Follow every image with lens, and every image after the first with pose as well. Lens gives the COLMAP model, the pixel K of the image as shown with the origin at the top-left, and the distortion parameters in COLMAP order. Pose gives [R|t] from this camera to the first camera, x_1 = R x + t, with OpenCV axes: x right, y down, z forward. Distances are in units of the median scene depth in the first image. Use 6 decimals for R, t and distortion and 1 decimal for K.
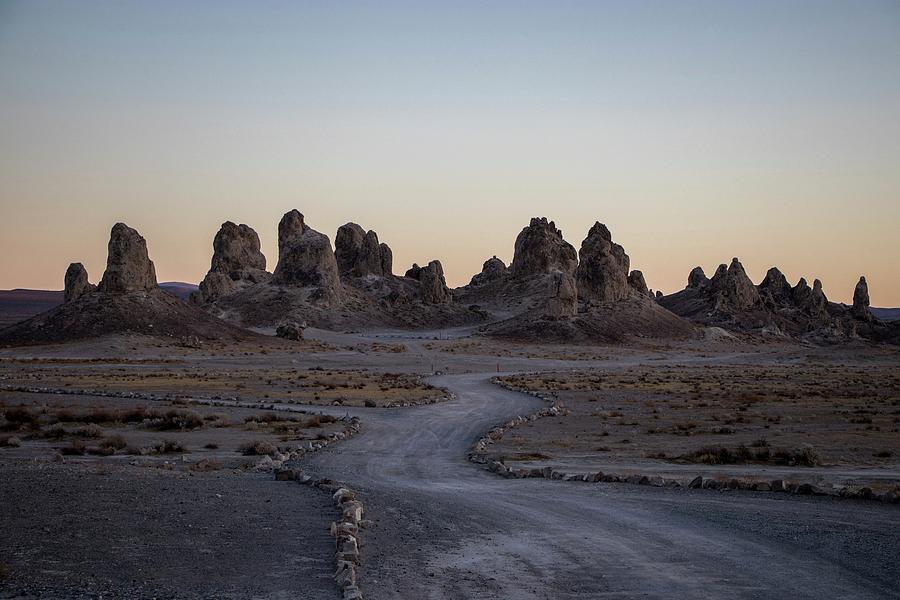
lens RADIAL K [[2680.1, 0, 450.0], [0, 2680.1, 300.0], [0, 0, 1]] dist [0.673340, 0.572769]
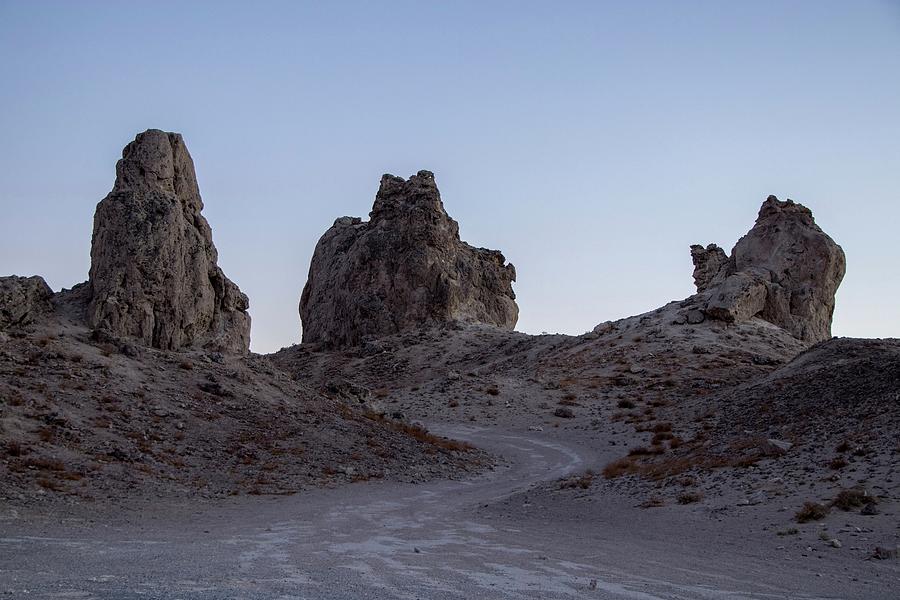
lens RADIAL K [[2680.1, 0, 450.0], [0, 2680.1, 300.0], [0, 0, 1]] dist [0.673340, 0.572769]
pose [[0.987310, 0.056140, 0.148548, -0.013448], [-0.046885, 0.996777, -0.065089, 0.008659], [-0.151723, 0.057298, 0.986761, 0.818373]]
